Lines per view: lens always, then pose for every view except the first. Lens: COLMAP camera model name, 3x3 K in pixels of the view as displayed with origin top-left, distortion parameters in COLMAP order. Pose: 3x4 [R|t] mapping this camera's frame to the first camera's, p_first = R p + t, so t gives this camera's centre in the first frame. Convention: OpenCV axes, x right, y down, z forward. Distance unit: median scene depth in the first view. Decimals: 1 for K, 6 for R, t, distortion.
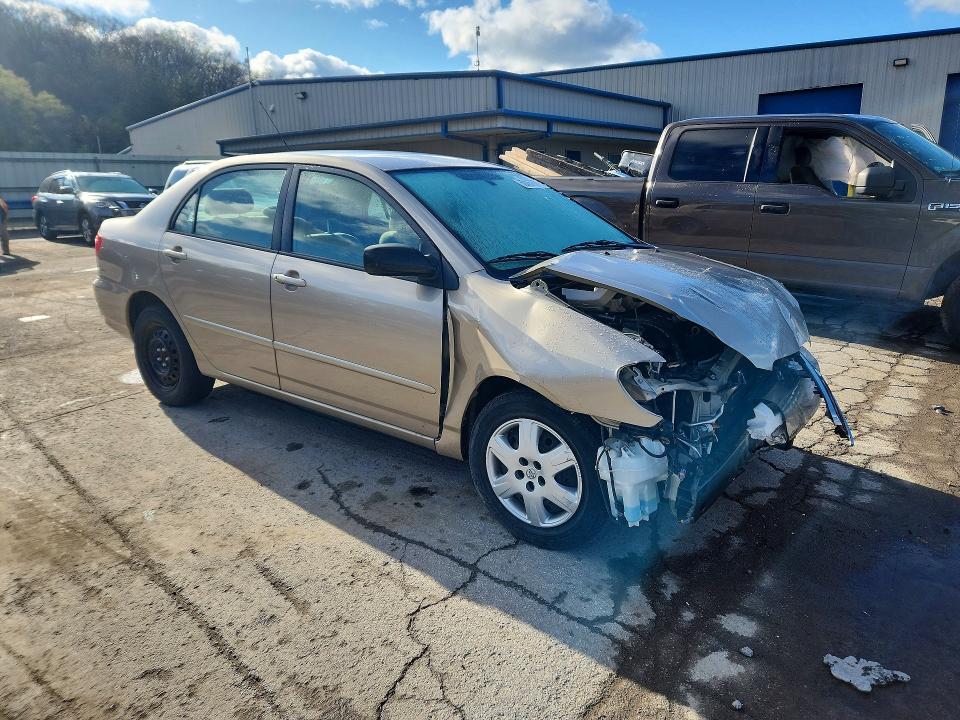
lens RADIAL K [[645.5, 0, 486.3], [0, 645.5, 360.8], [0, 0, 1]] dist [0.051207, -0.038065]
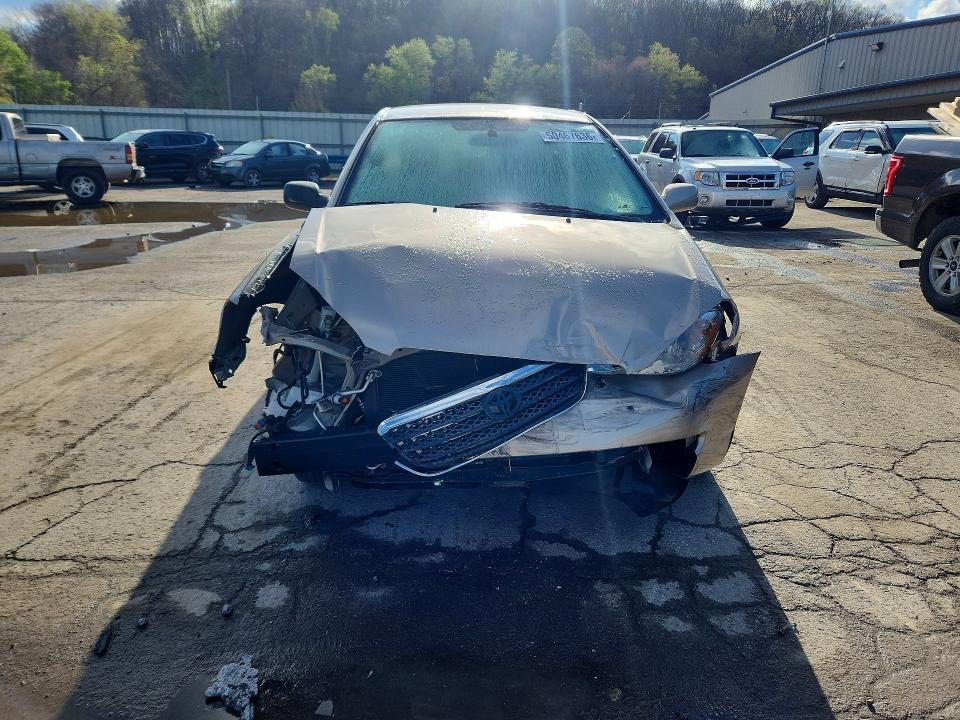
lens RADIAL K [[645.5, 0, 486.5], [0, 645.5, 355.9], [0, 0, 1]] dist [0.051207, -0.038065]
pose [[0.652467, 0.251256, -0.714952, 0.853914], [-0.221925, 0.965427, 0.136751, -0.097492], [0.724593, 0.069440, 0.685669, 0.395441]]
